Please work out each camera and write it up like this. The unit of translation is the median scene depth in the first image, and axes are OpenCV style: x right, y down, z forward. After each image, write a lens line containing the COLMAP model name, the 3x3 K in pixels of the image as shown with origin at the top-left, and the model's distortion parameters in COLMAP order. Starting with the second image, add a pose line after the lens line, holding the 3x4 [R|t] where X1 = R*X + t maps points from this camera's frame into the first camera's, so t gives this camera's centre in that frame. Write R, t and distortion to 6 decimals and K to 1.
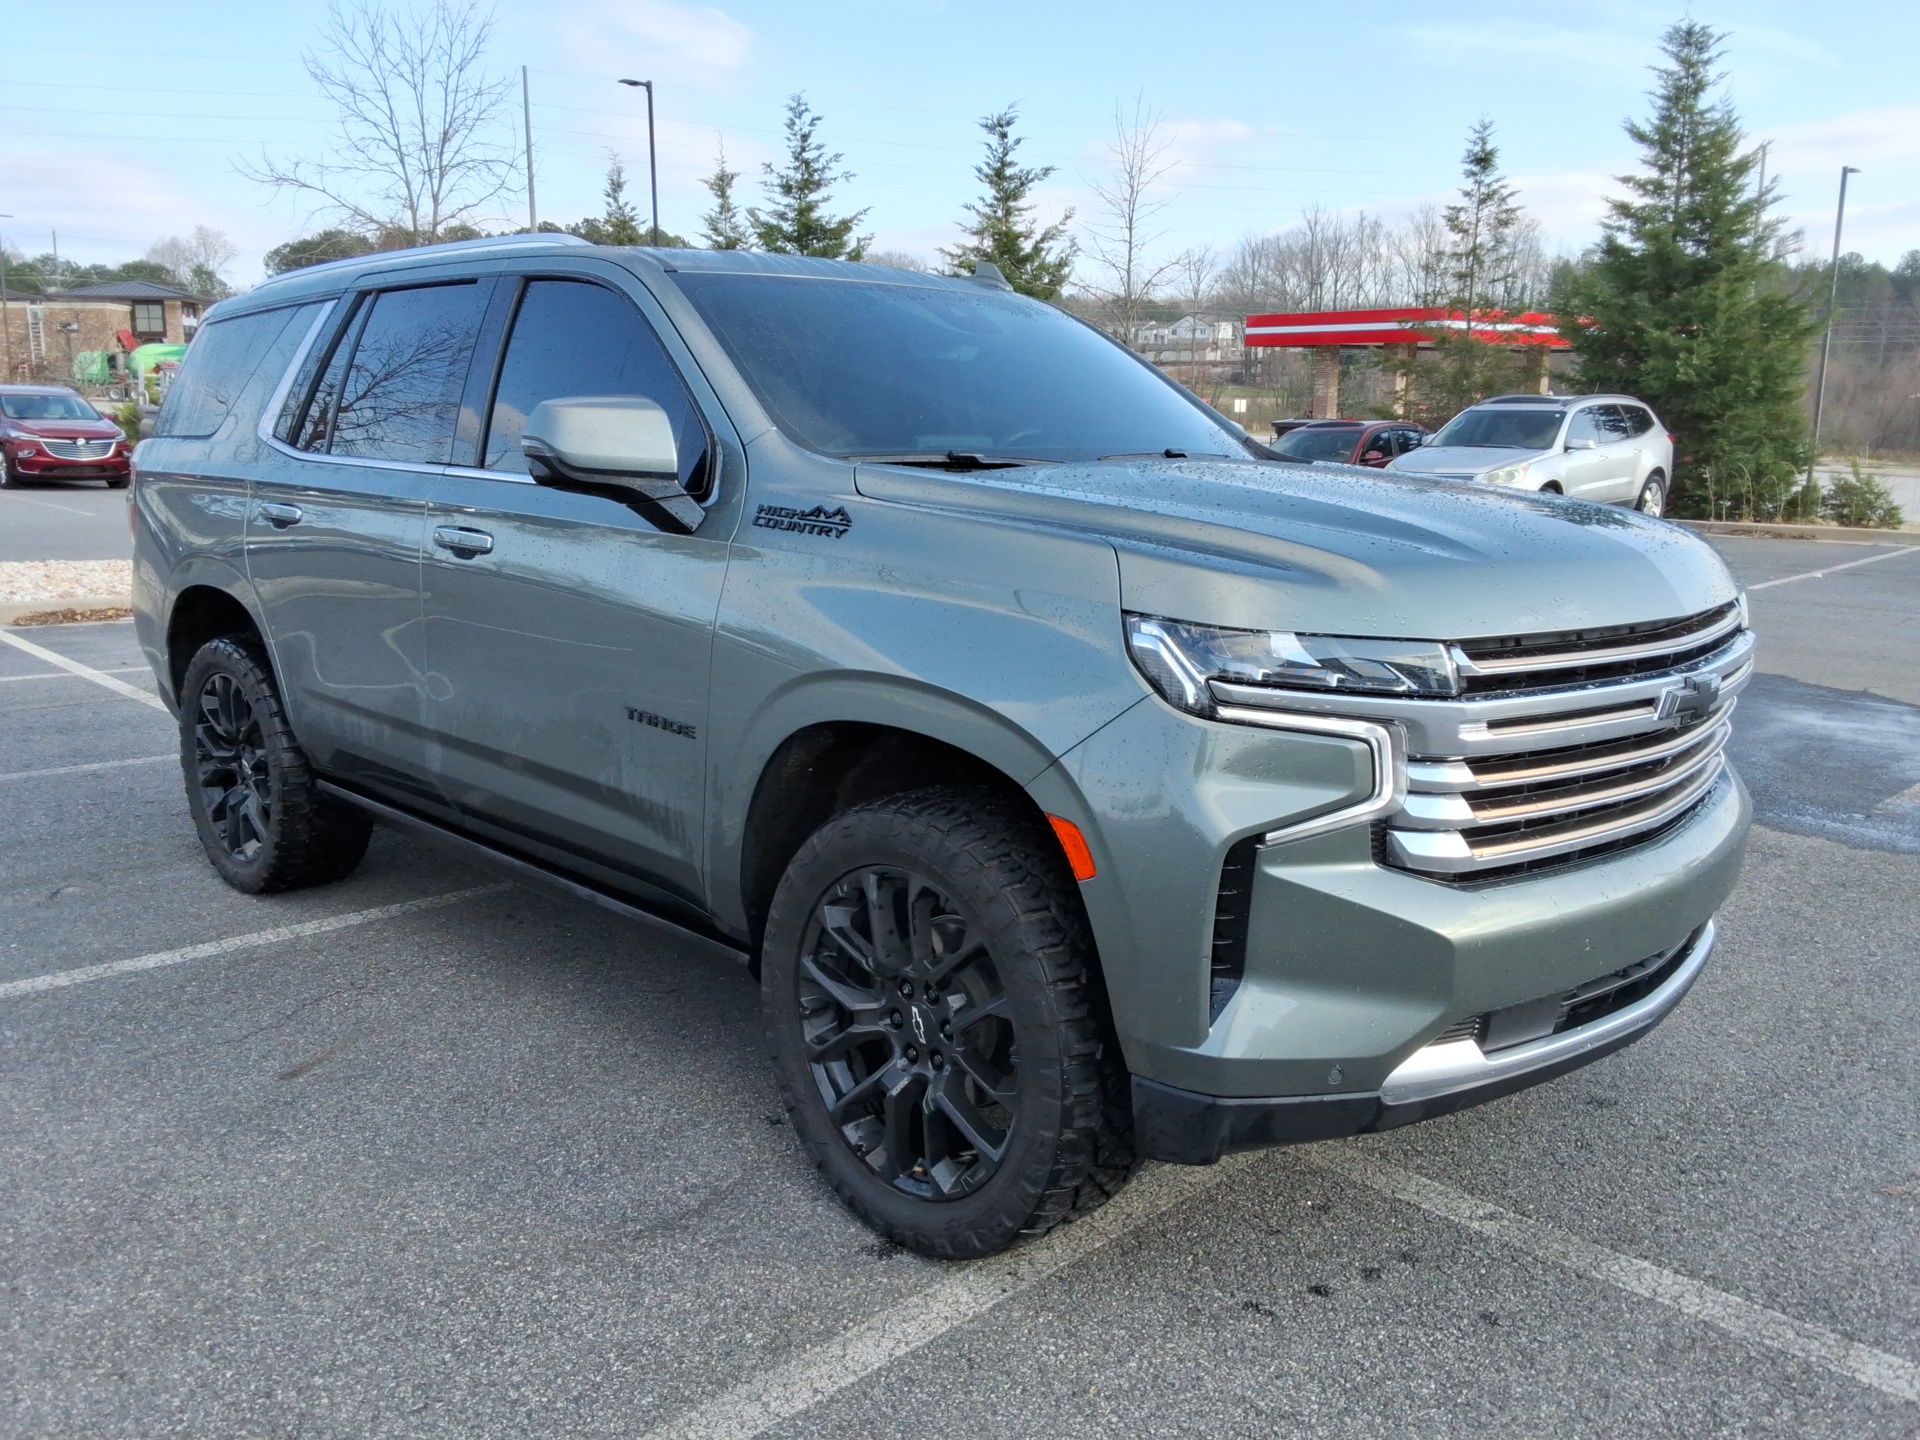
lens RADIAL K [[1543.2, 0, 976.6], [0, 1543.2, 717.9], [0, 0, 1]] dist [0.047855, -0.093808]
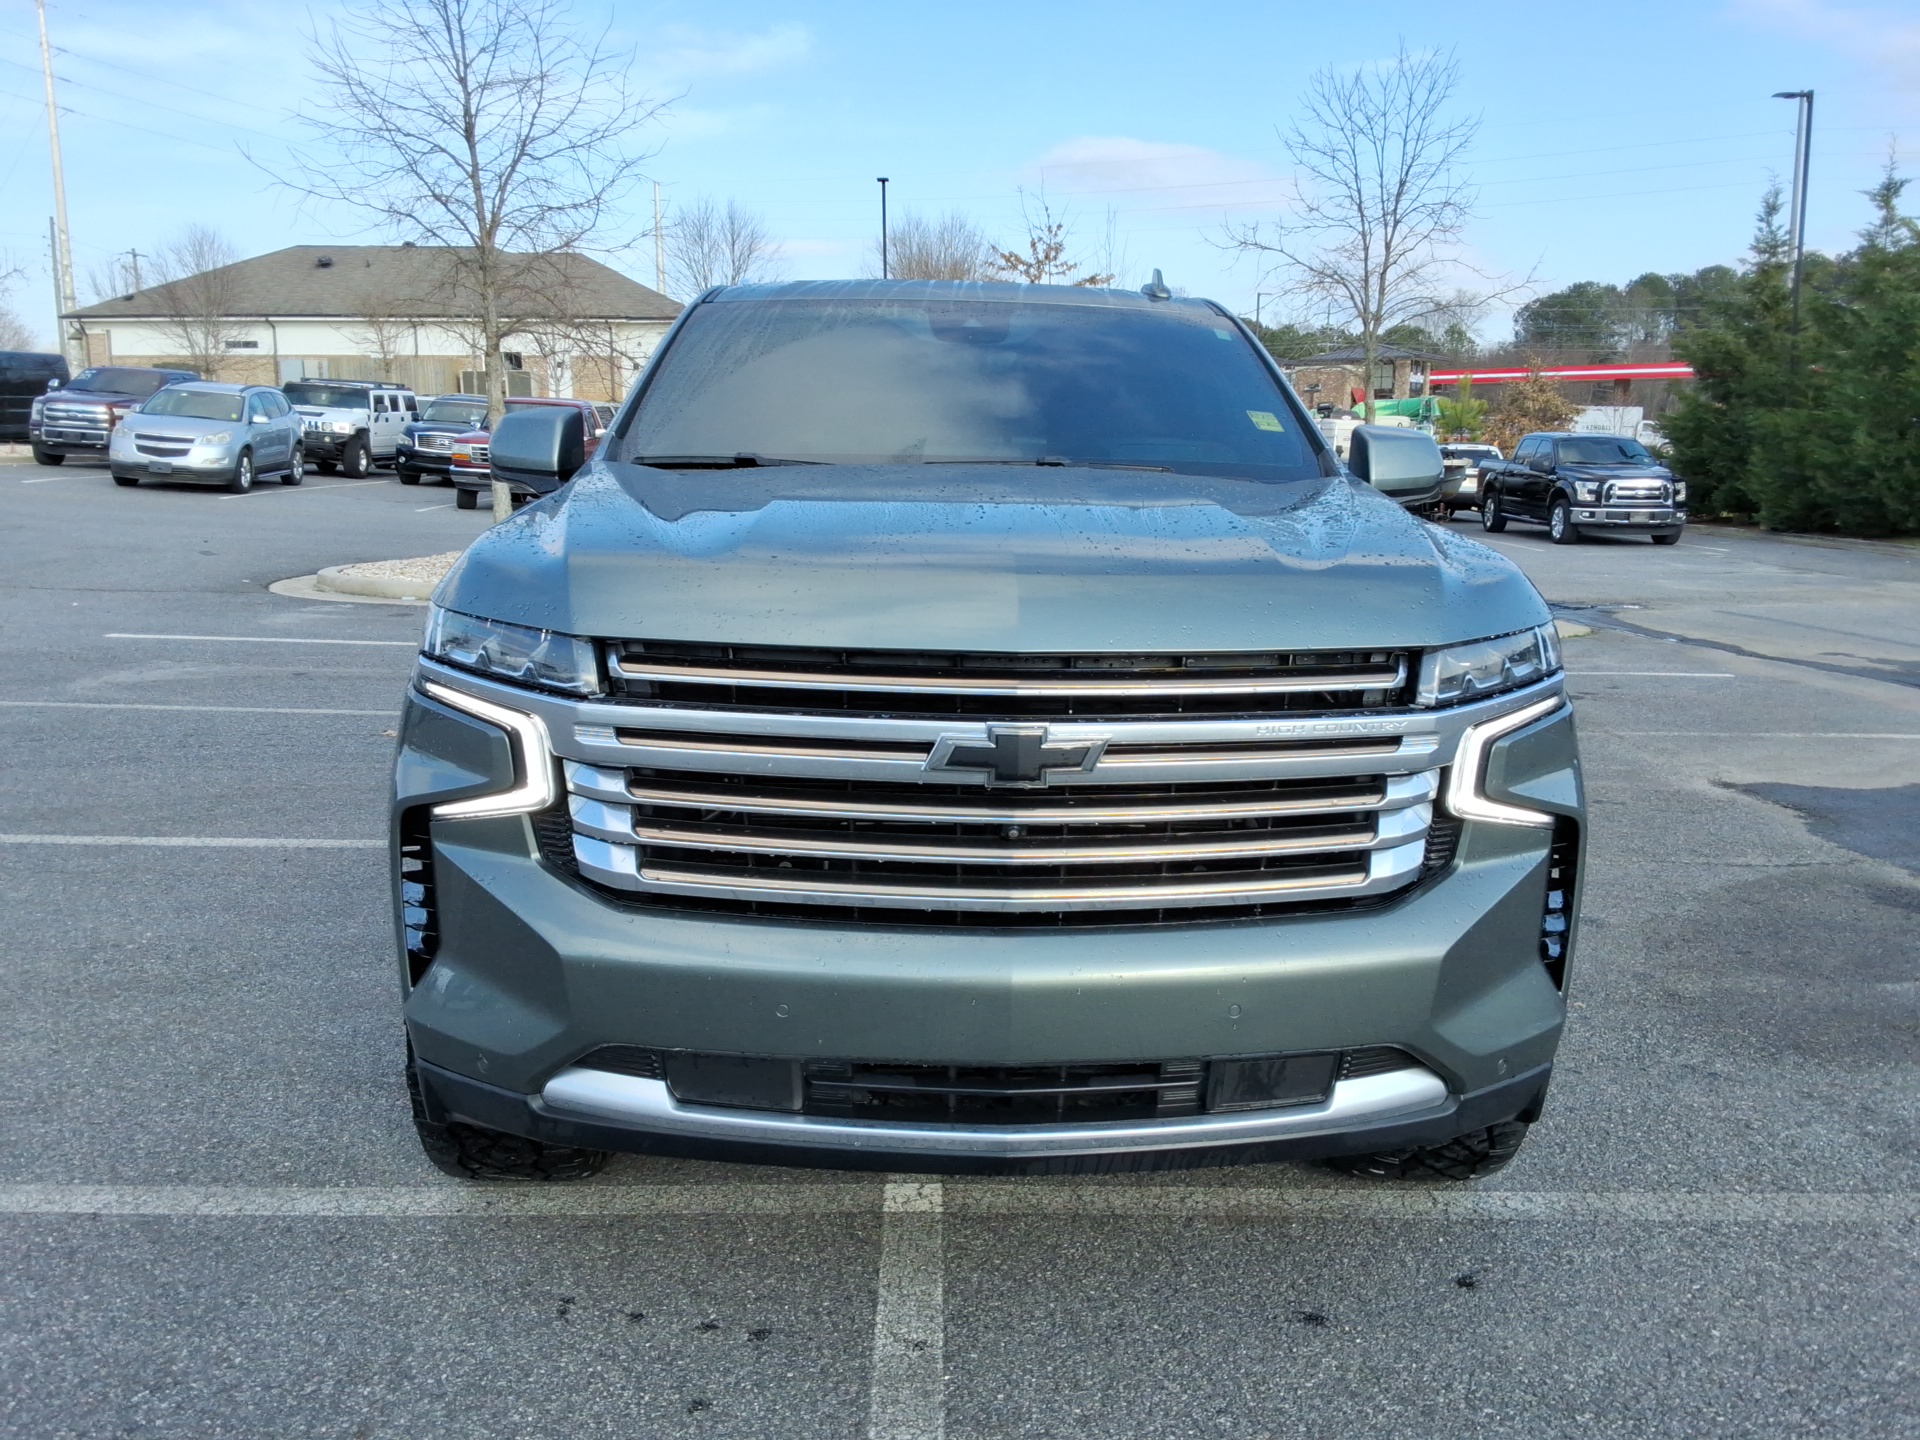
lens RADIAL K [[1543.2, 0, 975.9], [0, 1543.2, 719.6], [0, 0, 1]] dist [0.047855, -0.093808]
pose [[0.724472, 0.105031, -0.681255, 0.189117], [-0.125140, 0.991940, 0.019851, -0.008179], [0.677849, 0.070871, 0.731777, 0.079335]]
